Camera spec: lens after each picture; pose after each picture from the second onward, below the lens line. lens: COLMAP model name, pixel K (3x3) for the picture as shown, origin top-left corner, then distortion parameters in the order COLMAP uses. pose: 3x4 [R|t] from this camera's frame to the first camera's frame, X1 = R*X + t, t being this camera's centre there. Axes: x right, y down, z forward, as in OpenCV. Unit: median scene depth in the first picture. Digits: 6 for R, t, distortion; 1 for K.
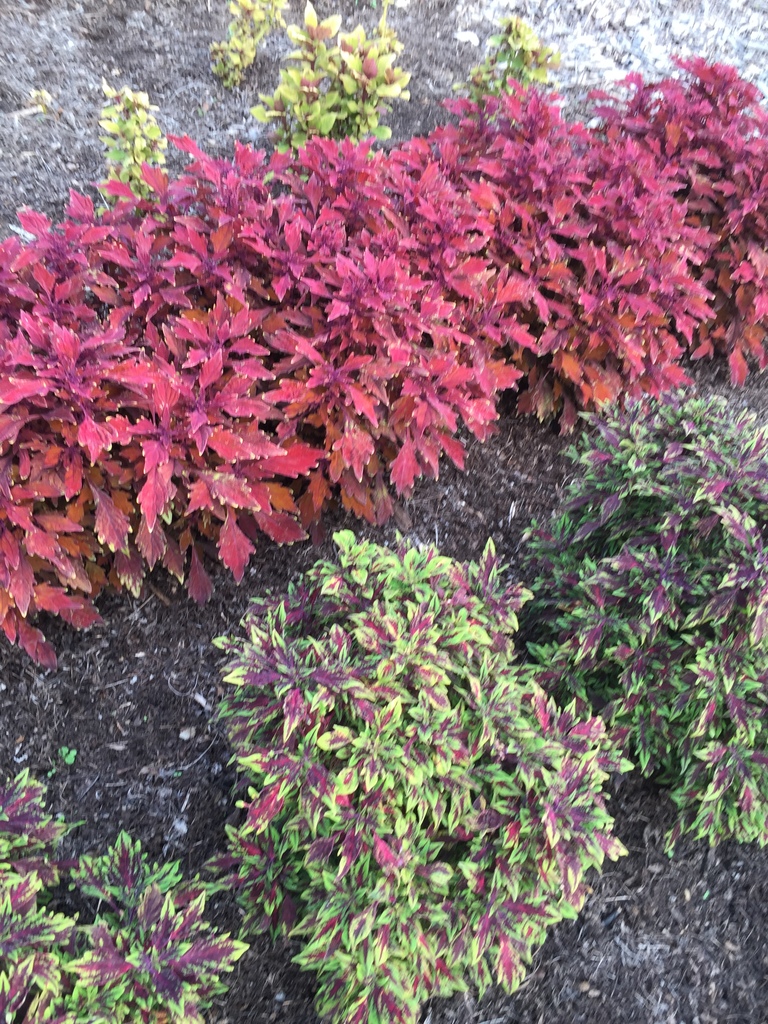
lens RADIAL K [[892.9, 0, 383.1], [0, 892.9, 512.9], [0, 0, 1]] dist [0.062175, -0.039633]
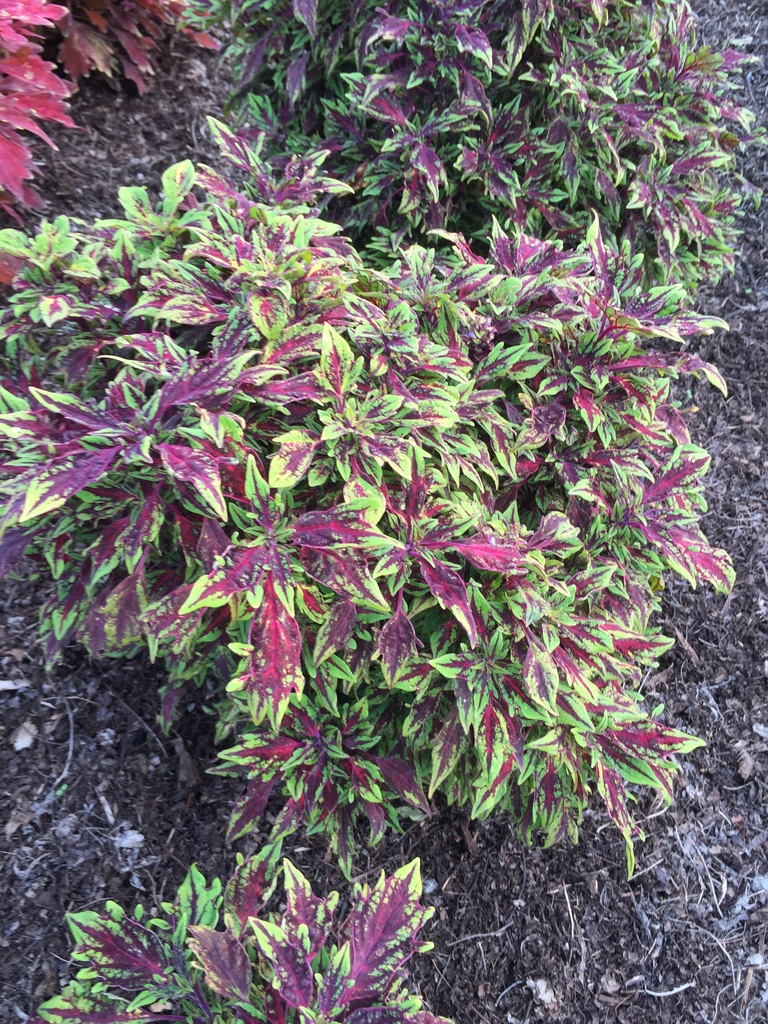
lens RADIAL K [[892.9, 0, 382.9], [0, 892.9, 510.8], [0, 0, 1]] dist [0.062175, -0.039633]
pose [[0.695153, -0.663188, 0.277388, -0.163520], [0.607571, 0.748268, 0.266369, 0.161346], [-0.384213, -0.016635, 0.923095, 0.488835]]
